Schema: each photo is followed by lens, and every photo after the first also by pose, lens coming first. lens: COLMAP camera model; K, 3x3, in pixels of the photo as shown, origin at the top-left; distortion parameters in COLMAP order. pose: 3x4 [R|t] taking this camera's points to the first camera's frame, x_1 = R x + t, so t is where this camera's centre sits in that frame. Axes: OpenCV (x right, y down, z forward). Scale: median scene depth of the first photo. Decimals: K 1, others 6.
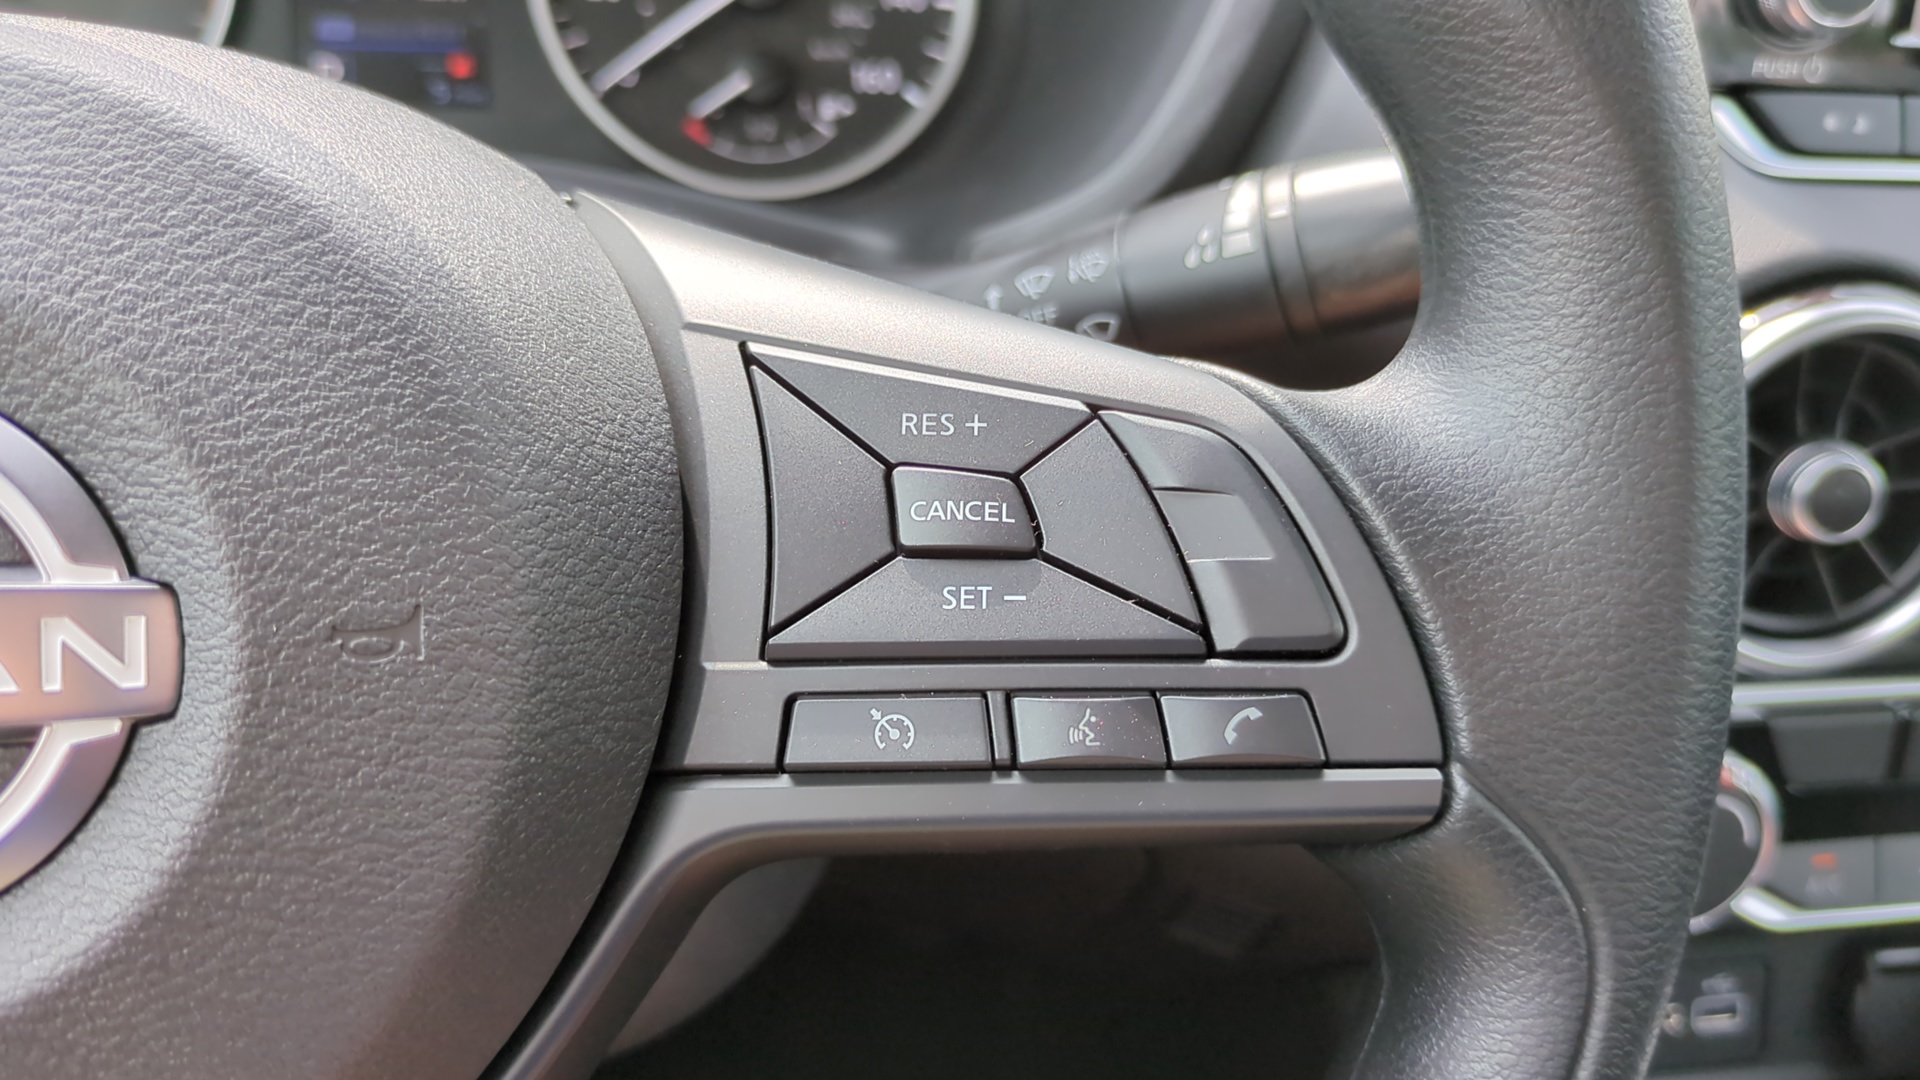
lens RADIAL K [[1692.6, 0, 961.4], [0, 1692.6, 525.4], [0, 0, 1]] dist [0.017507, -0.047737]
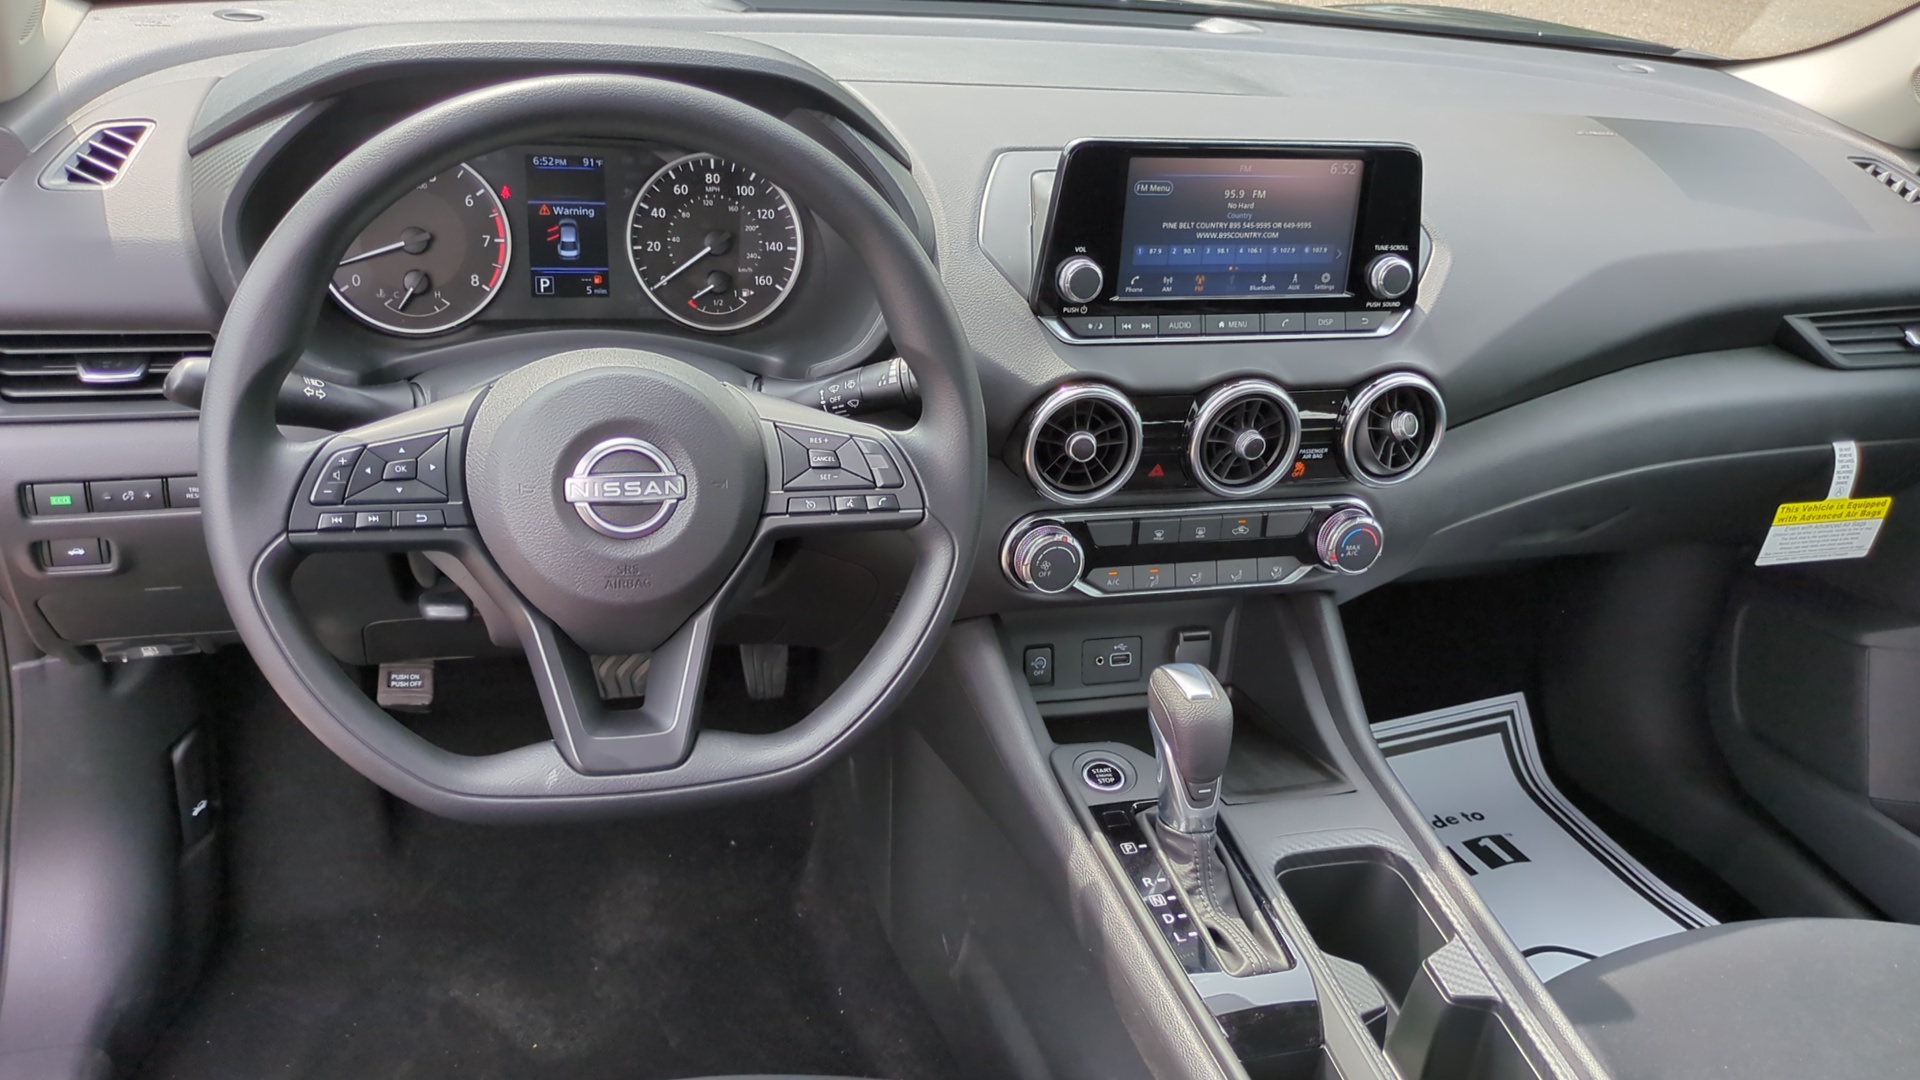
lens RADIAL K [[1692.6, 0, 986.1], [0, 1692.6, 535.5], [0, 0, 1]] dist [0.017507, -0.047737]
pose [[0.989299, -0.023112, 0.144061, -0.240998], [0.016649, 0.998807, 0.045908, -0.003328], [-0.144950, -0.043018, 0.988503, -3.832076]]
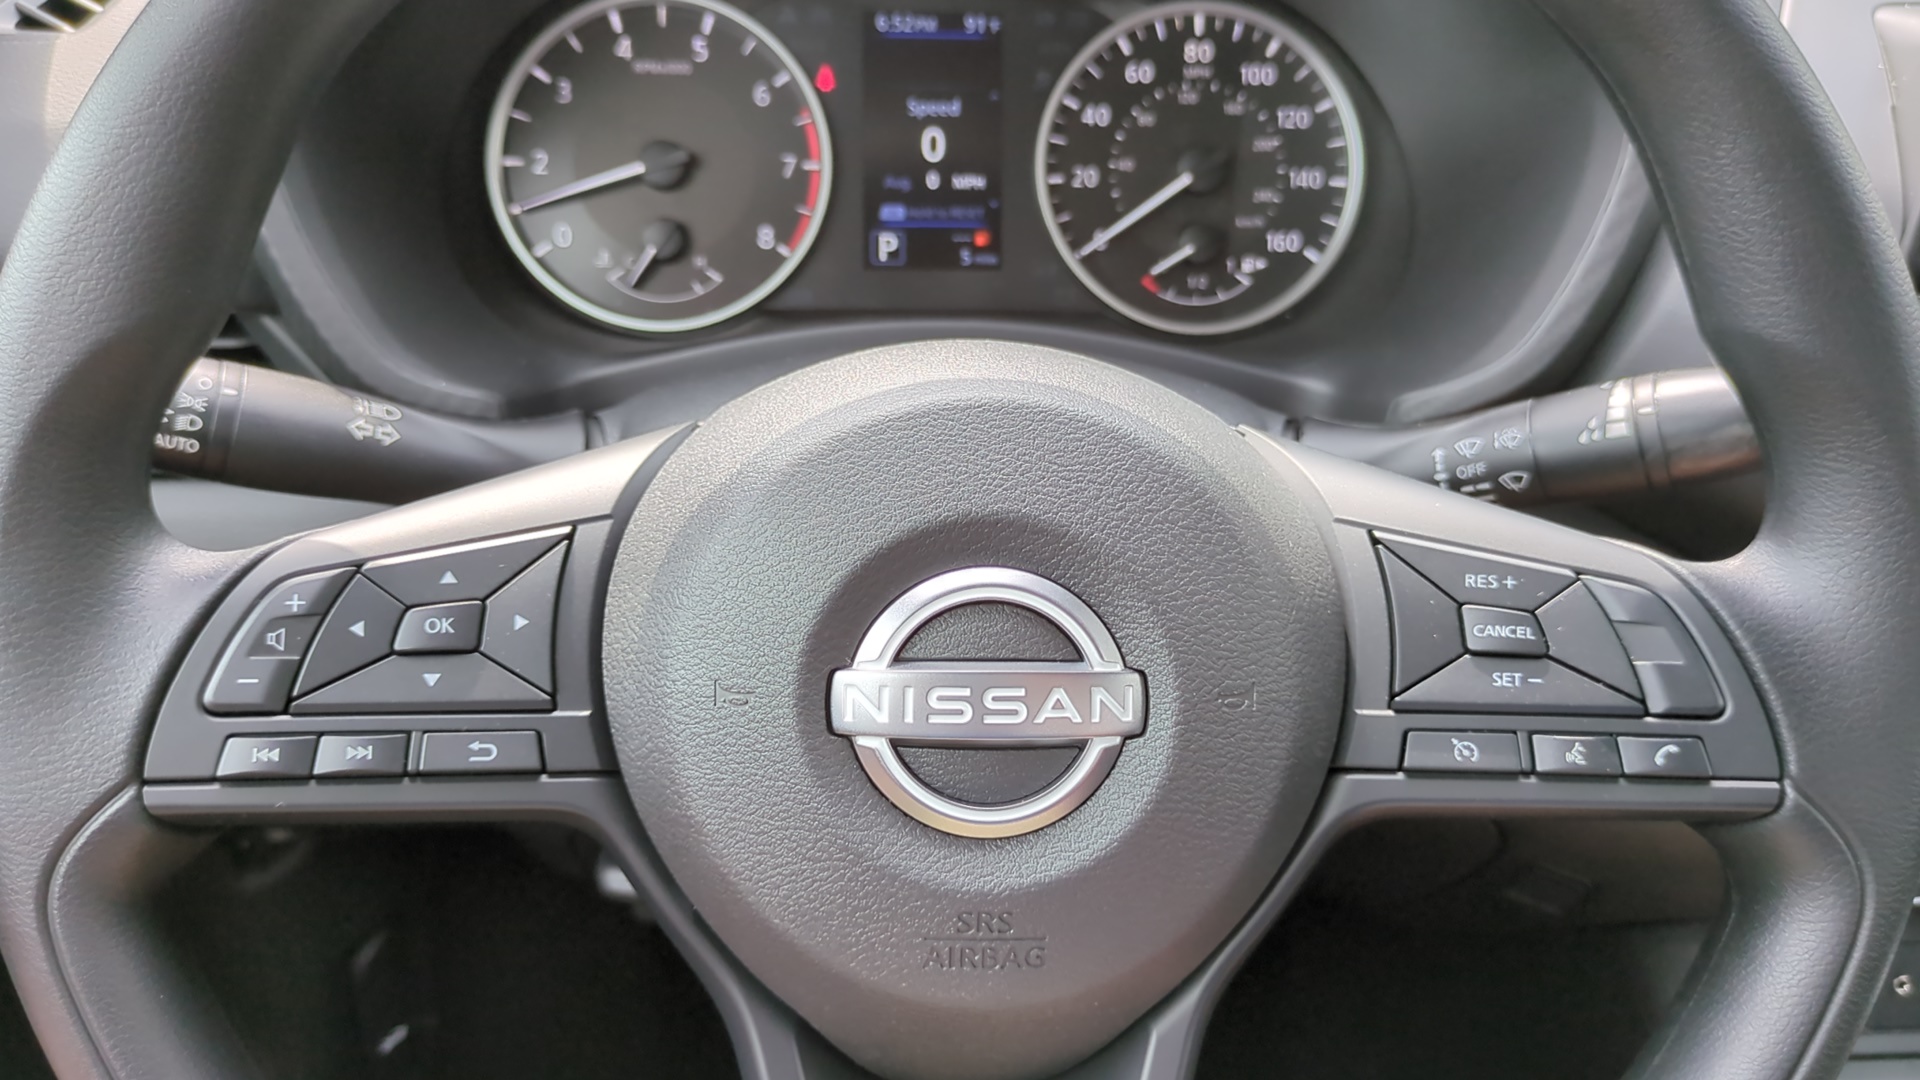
lens RADIAL K [[1692.6, 0, 951.4], [0, 1692.6, 531.1], [0, 0, 1]] dist [0.017507, -0.047737]
pose [[0.992869, 0.018188, -0.117812, -0.379781], [-0.016759, 0.999774, 0.013101, -0.131171], [0.118024, -0.011033, 0.992949, -0.884181]]
